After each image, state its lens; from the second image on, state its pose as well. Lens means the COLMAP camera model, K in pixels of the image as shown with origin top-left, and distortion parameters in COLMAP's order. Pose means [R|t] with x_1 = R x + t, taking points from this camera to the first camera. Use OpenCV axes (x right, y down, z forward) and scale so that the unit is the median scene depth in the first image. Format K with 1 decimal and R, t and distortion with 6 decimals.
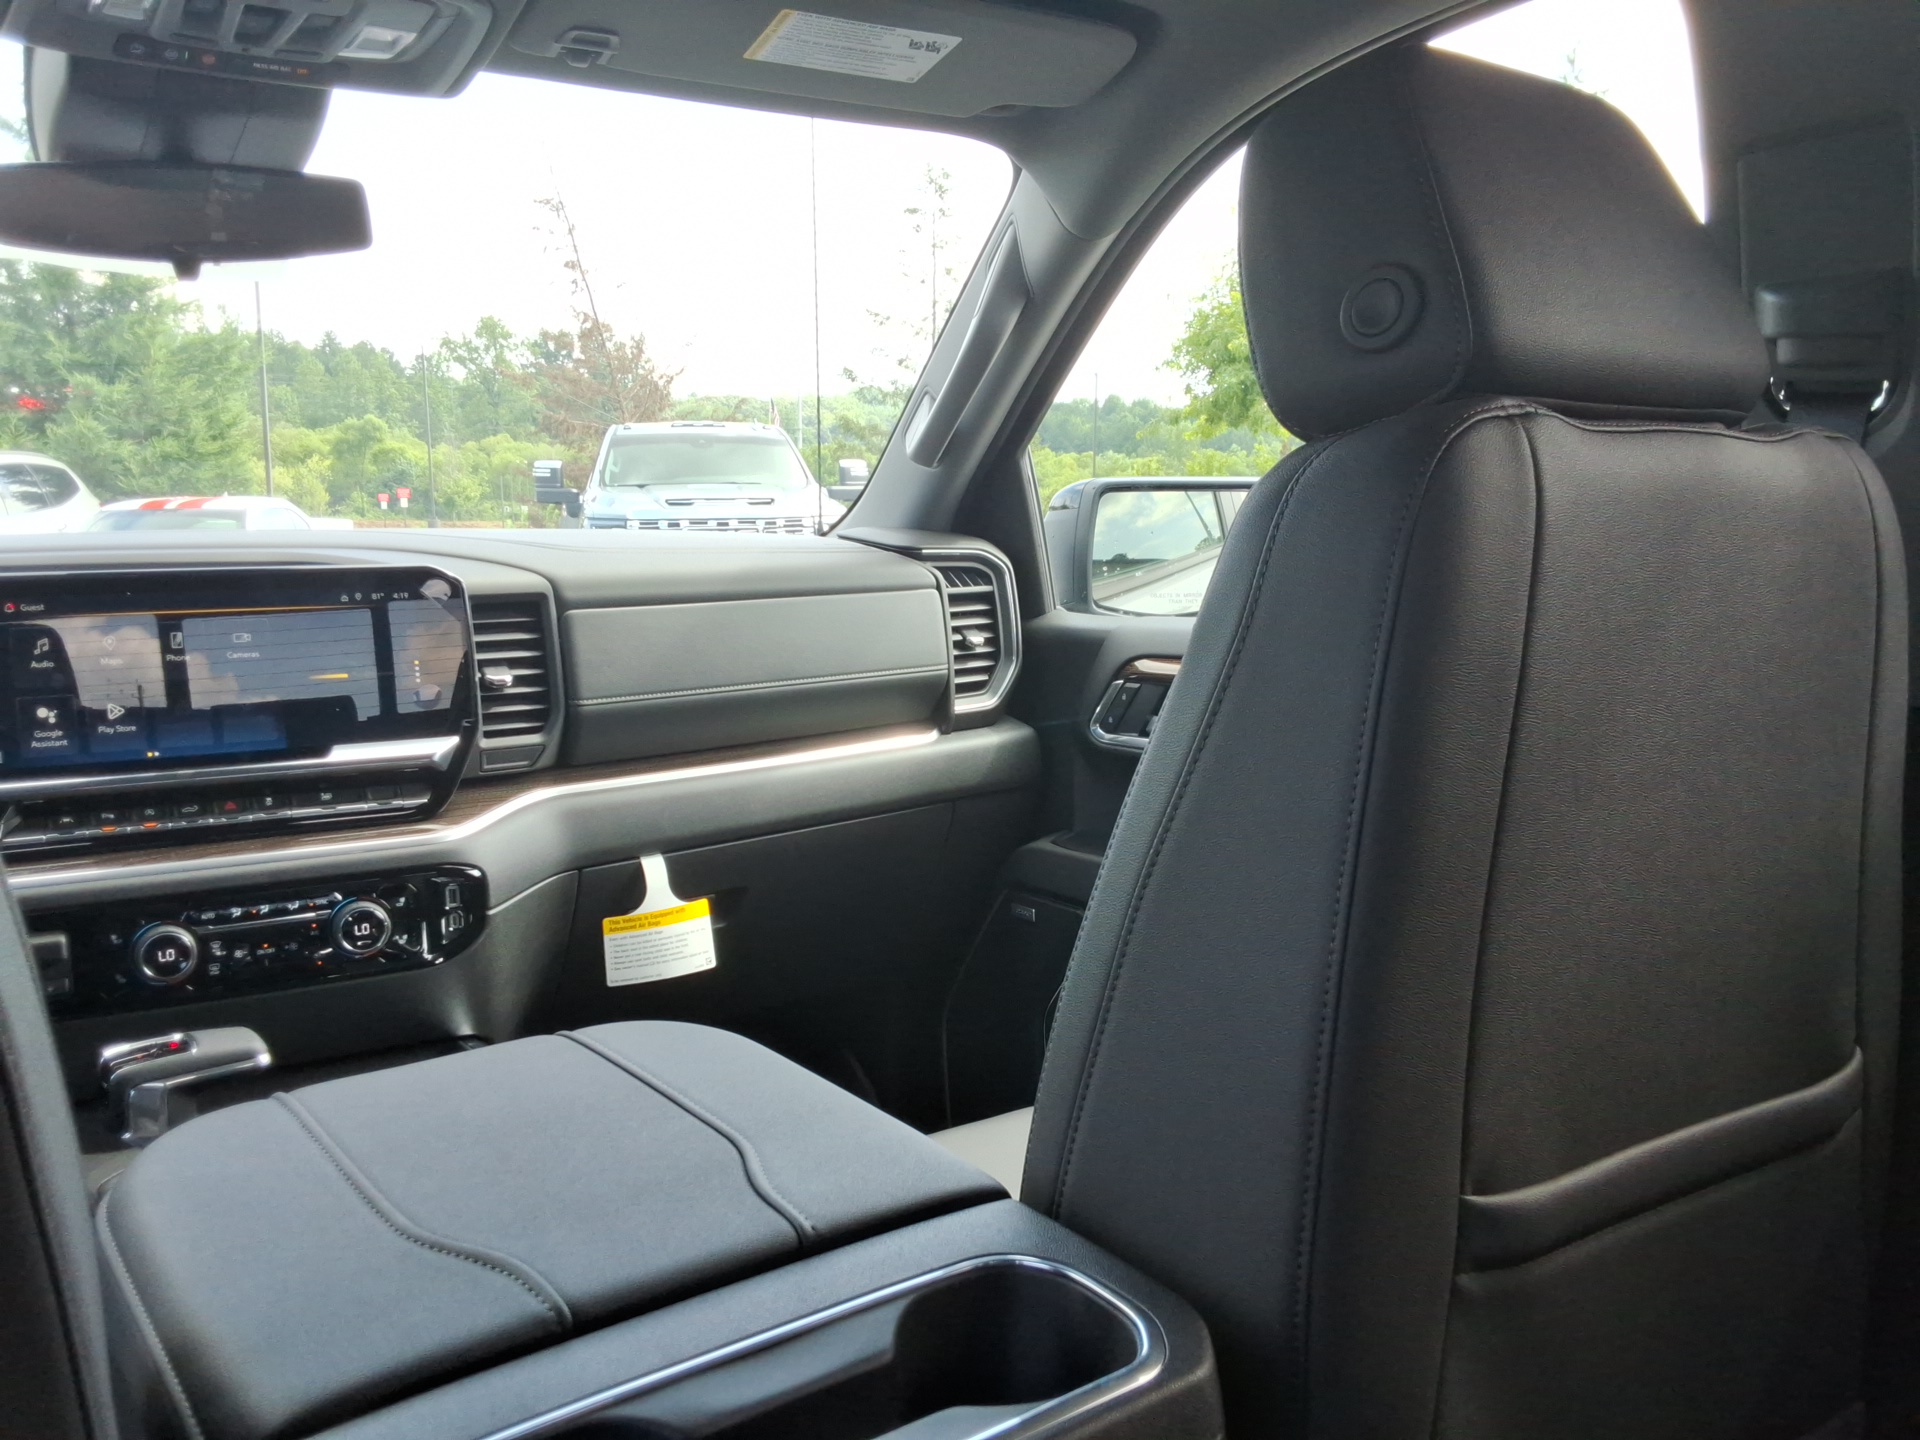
lens RADIAL K [[1547.3, 0, 963.0], [0, 1547.3, 717.8], [0, 0, 1]] dist [0.135218, -0.232637]
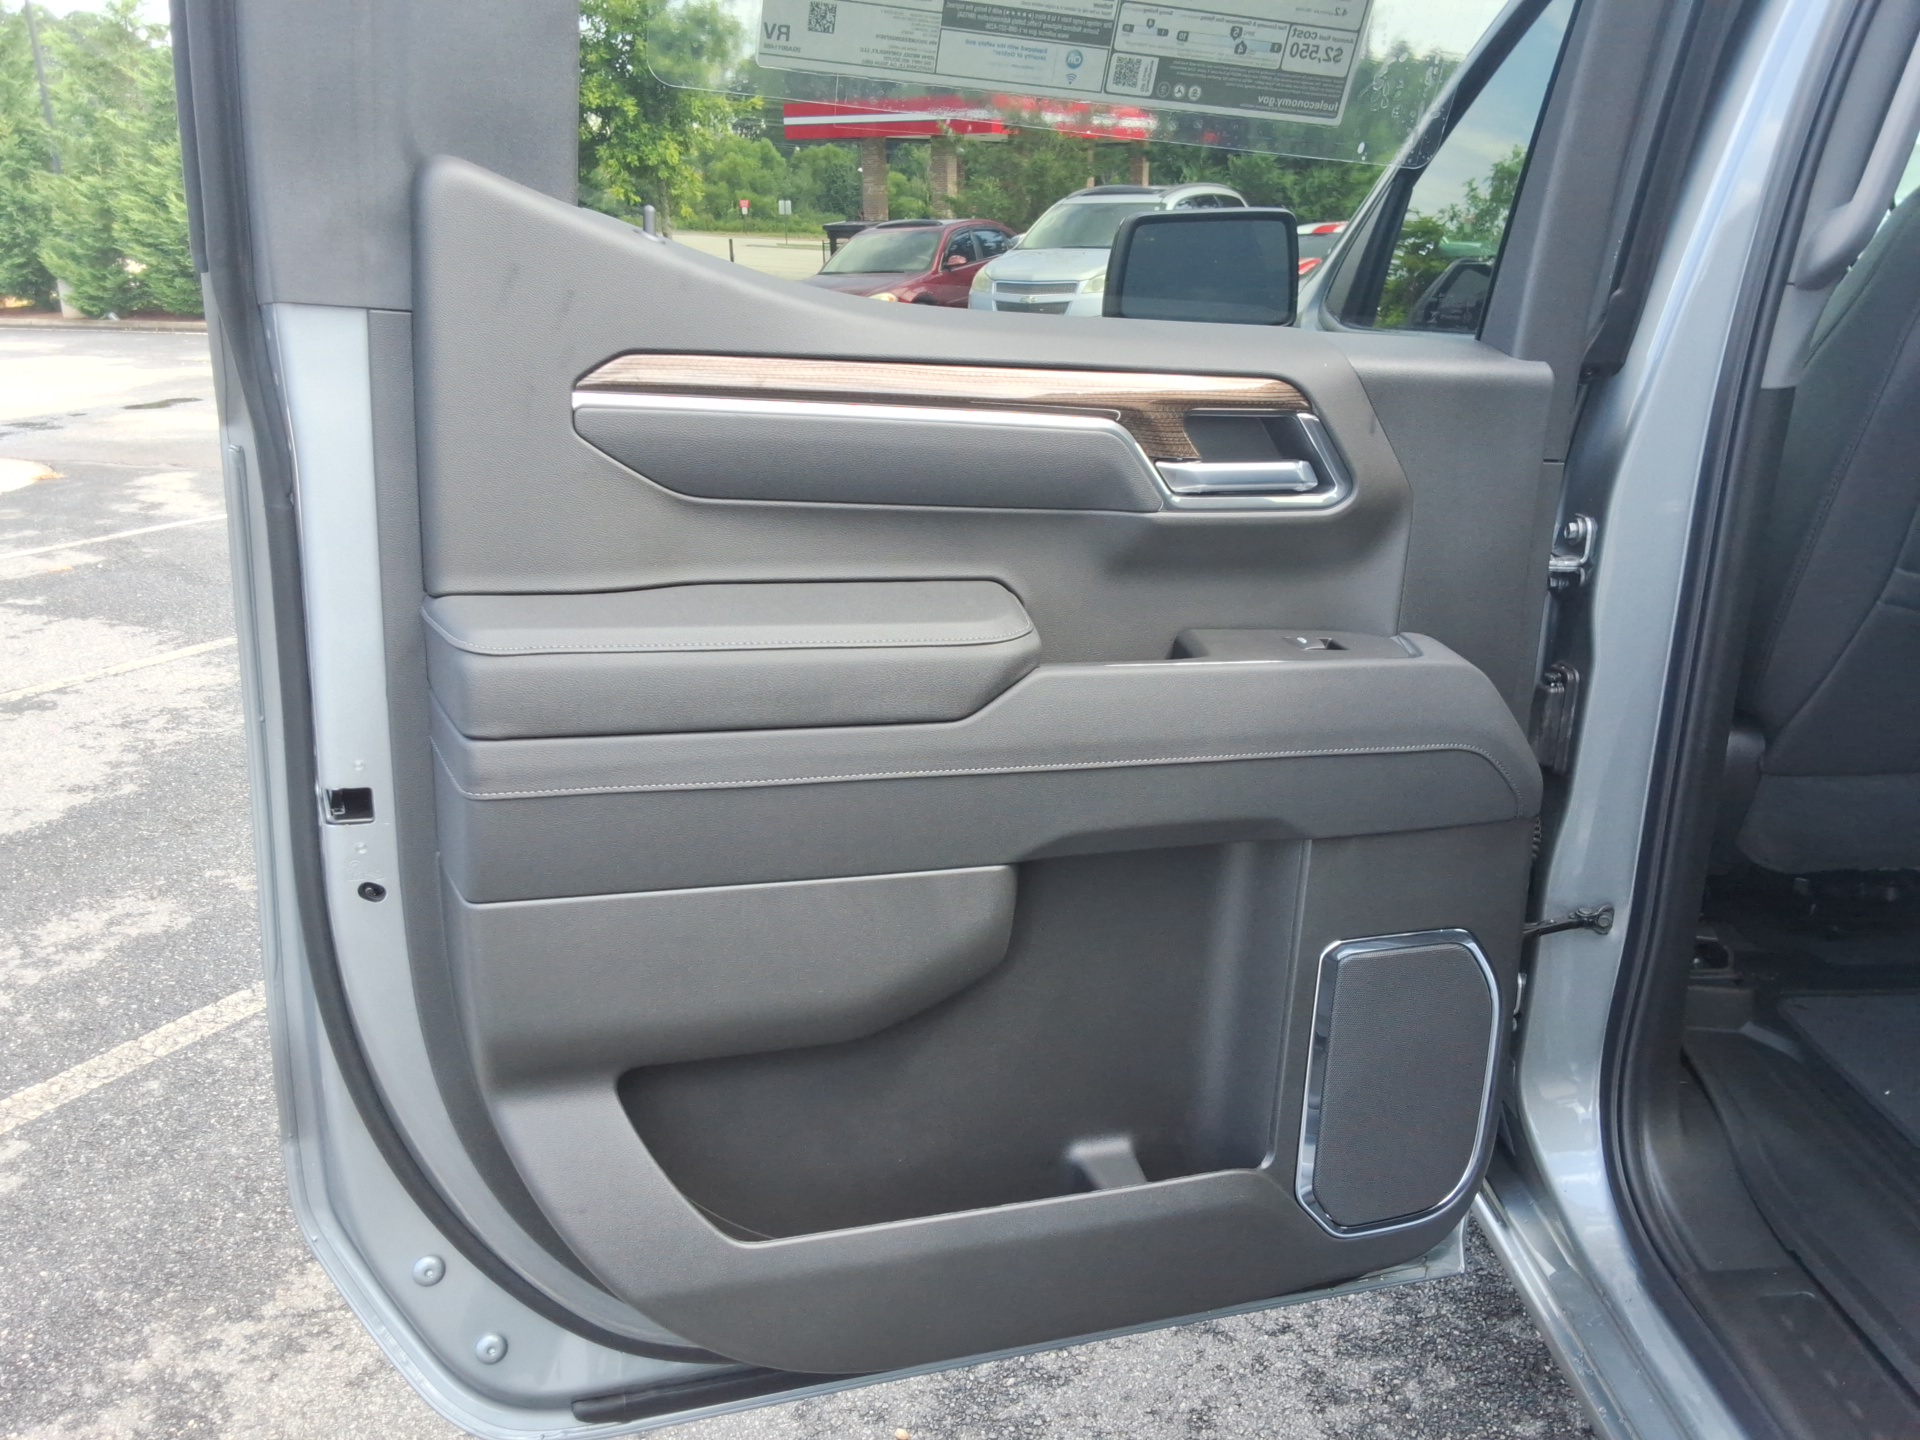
lens RADIAL K [[1551.8, 0, 968.8], [0, 1551.8, 725.7], [0, 0, 1]] dist [0.112467, -0.184571]
pose [[0.813125, 0.171000, -0.556406, -0.025407], [-0.073668, 0.978421, 0.193041, 0.011552], [0.577409, -0.115977, 0.808176, -0.081996]]
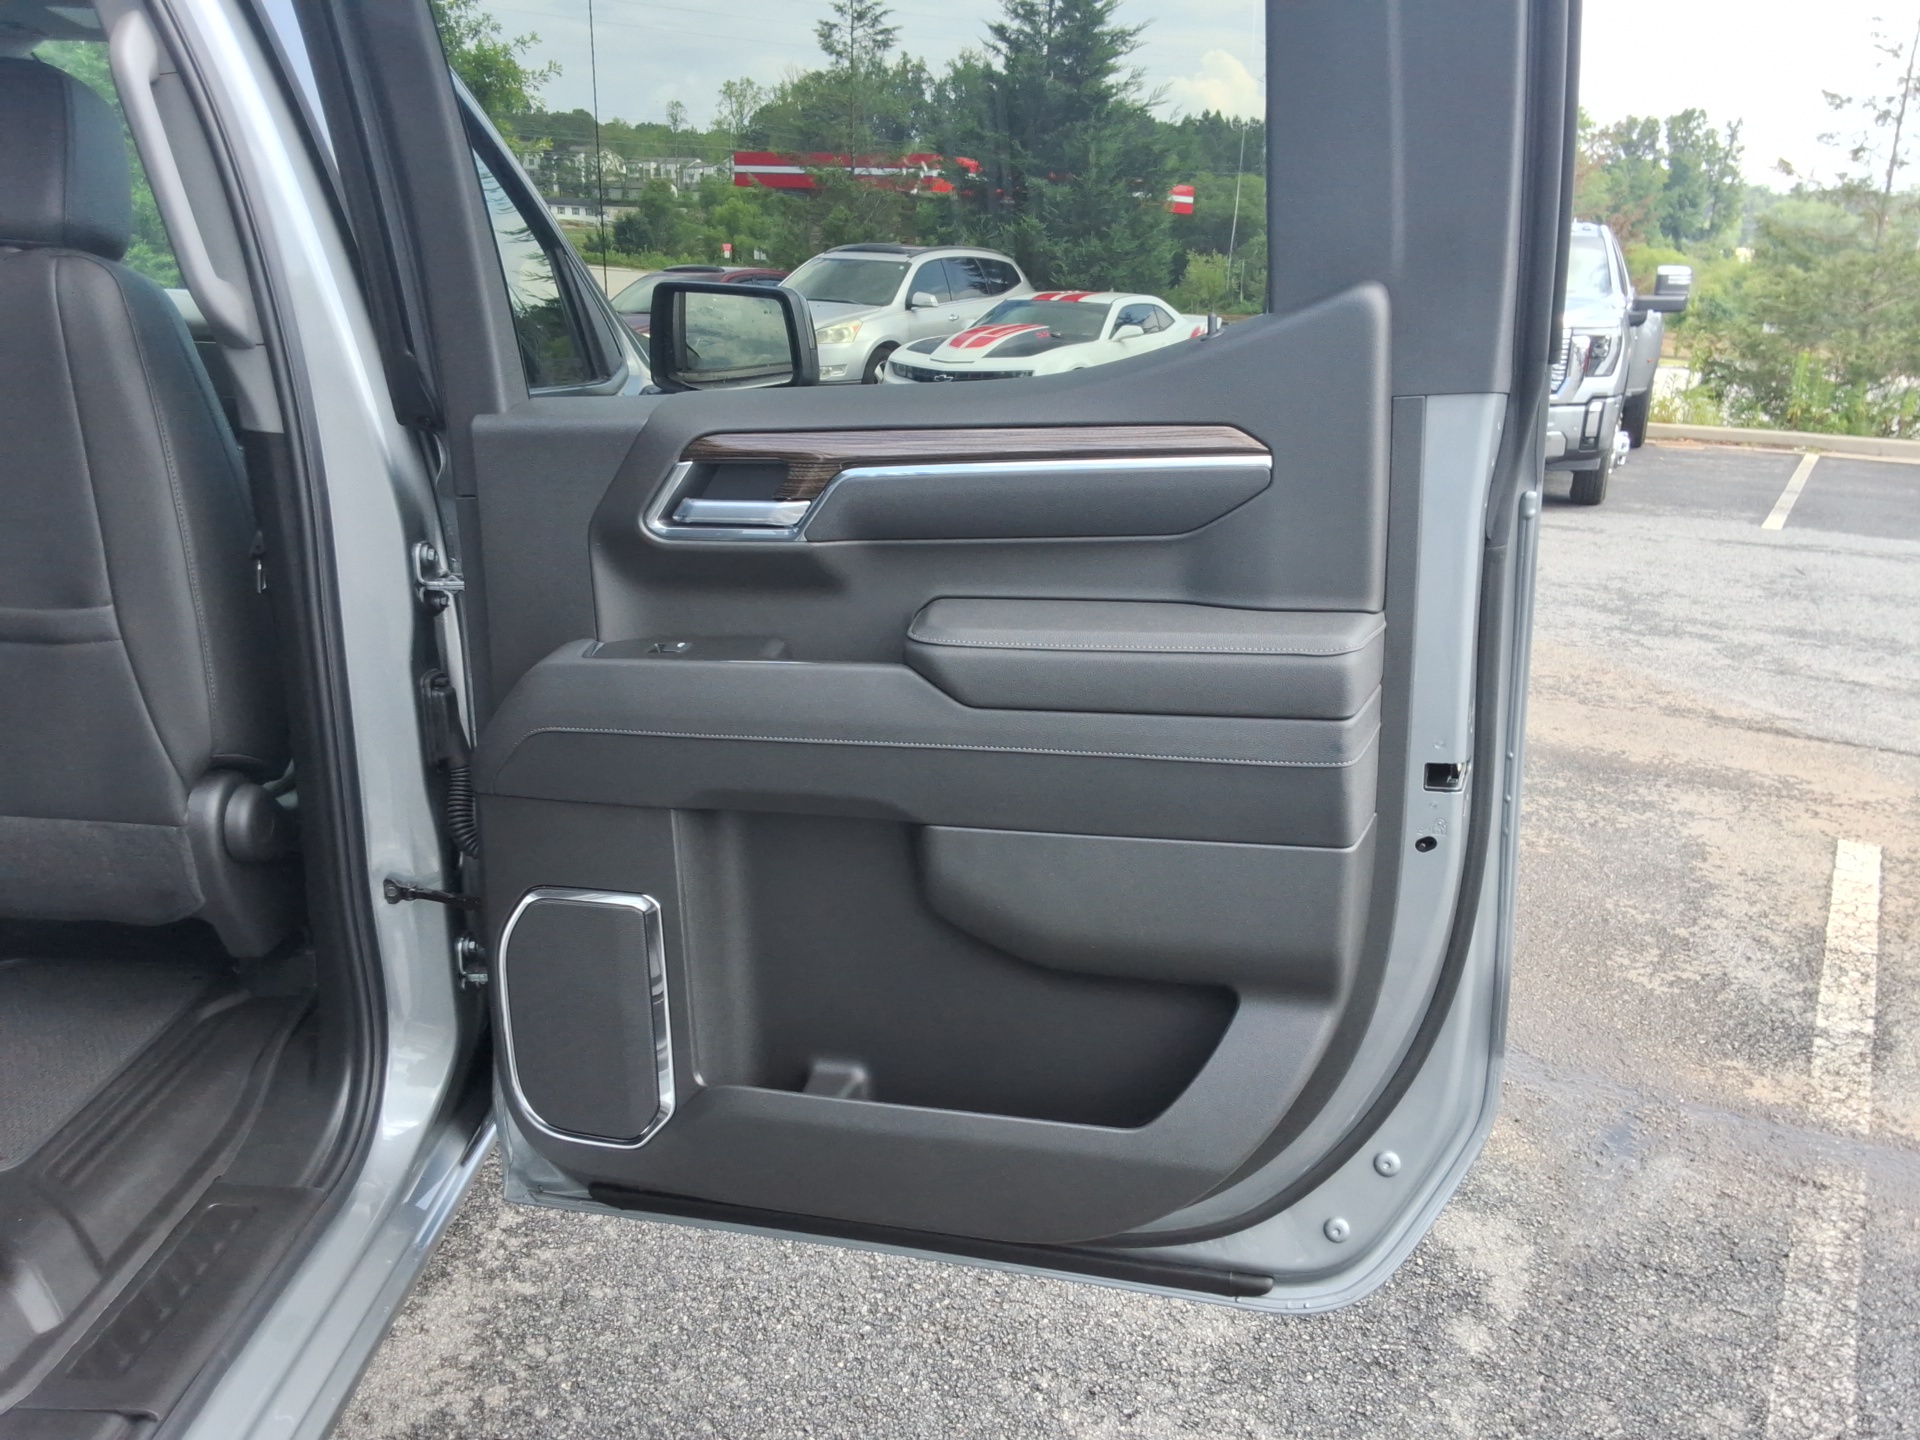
lens RADIAL K [[1551.8, 0, 968.8], [0, 1551.8, 725.7], [0, 0, 1]] dist [0.112467, -0.184571]
pose [[0.806321, 0.192504, -0.559275, 0.123388], [-0.121587, 0.979307, 0.161785, -0.003438], [0.578846, -0.062450, 0.813042, 0.005963]]
